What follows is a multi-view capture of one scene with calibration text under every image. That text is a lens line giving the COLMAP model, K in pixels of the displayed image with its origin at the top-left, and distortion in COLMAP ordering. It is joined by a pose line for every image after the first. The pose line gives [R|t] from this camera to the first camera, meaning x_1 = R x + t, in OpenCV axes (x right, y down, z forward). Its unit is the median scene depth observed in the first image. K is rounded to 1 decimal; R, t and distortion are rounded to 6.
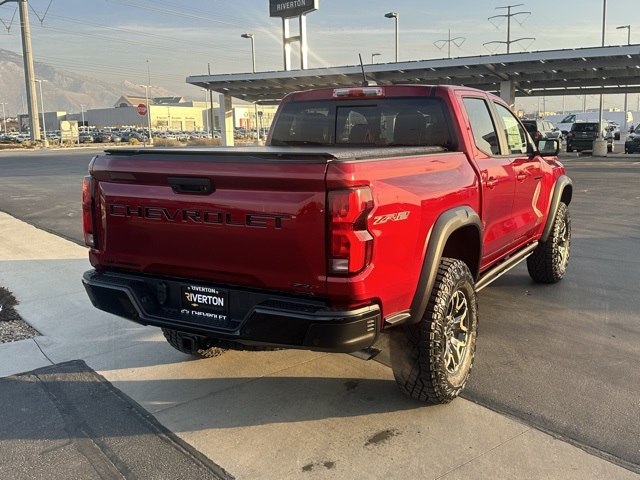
lens RADIAL K [[645.1, 0, 320.0], [0, 645.1, 240.0], [0, 0, 1]] dist [0.191016, -0.399915]
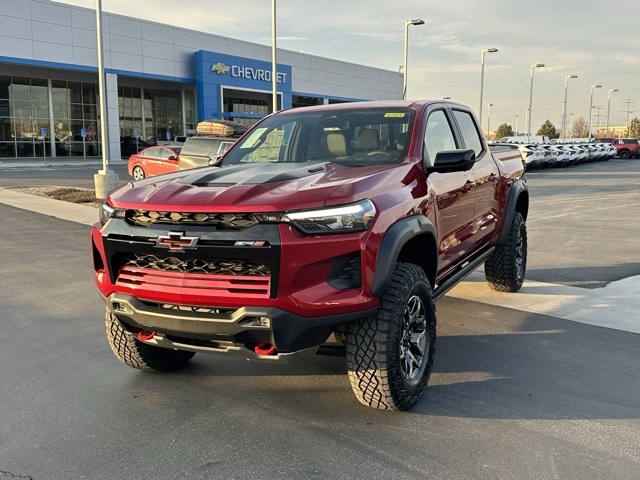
lens RADIAL K [[645.1, 0, 320.0], [0, 645.1, 240.0], [0, 0, 1]] dist [0.191016, -0.399915]
pose [[-0.998641, 0.035629, -0.038040, 0.335278], [0.022487, 0.952970, 0.302229, -0.422271], [0.047019, 0.300963, -0.952476, 2.596029]]
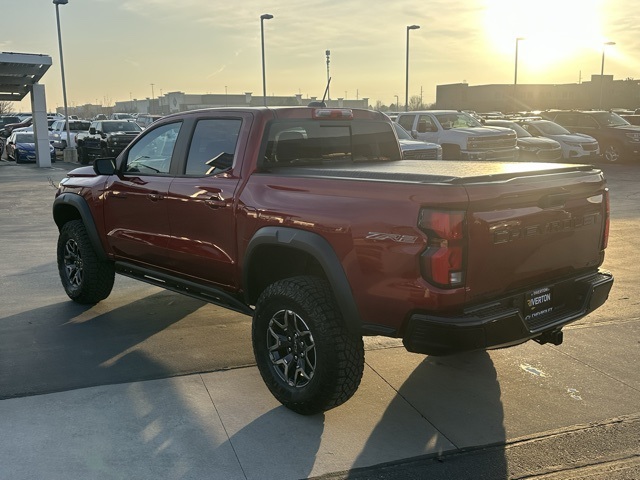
lens RADIAL K [[645.1, 0, 320.0], [0, 645.1, 240.0], [0, 0, 1]] dist [0.191016, -0.399915]
pose [[0.313784, -0.153226, 0.937049, -1.057144], [0.160193, 0.981289, 0.106817, -0.152409], [-0.935883, 0.116591, 0.332459, 0.751669]]
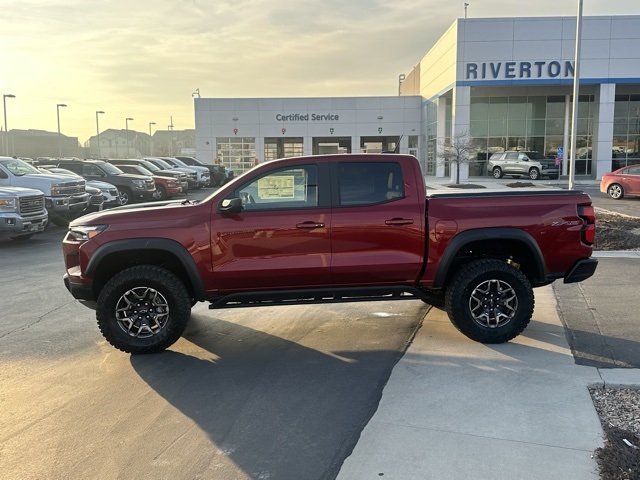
lens RADIAL K [[645.1, 0, 320.0], [0, 645.1, 240.0], [0, 0, 1]] dist [0.191016, -0.399915]
pose [[-0.582528, -0.068558, 0.809914, -1.195926], [0.150829, 0.970013, 0.190594, -0.397867], [-0.798694, 0.233185, -0.554719, 2.253016]]
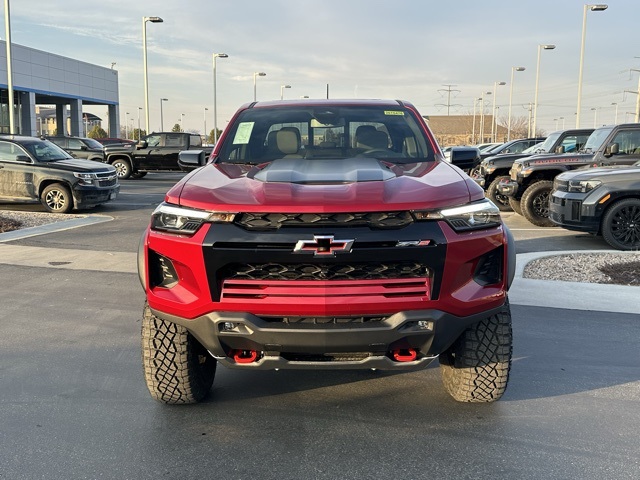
lens RADIAL K [[645.1, 0, 320.0], [0, 645.1, 240.0], [0, 0, 1]] dist [0.191016, -0.399915]
pose [[-0.881348, 0.082986, -0.465122, 0.803141], [-0.062551, 0.955293, 0.288967, -0.394066], [0.468308, 0.283774, -0.836755, 2.419815]]
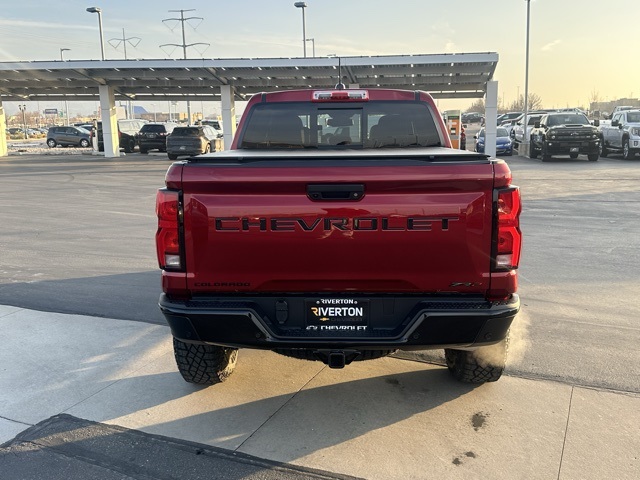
lens RADIAL K [[645.1, 0, 320.0], [0, 645.1, 240.0], [0, 0, 1]] dist [0.191016, -0.399915]
pose [[0.886711, -0.078982, 0.455527, -0.484838], [0.080101, 0.996644, 0.016882, -0.024305], [-0.455331, 0.021518, 0.890062, 0.131470]]
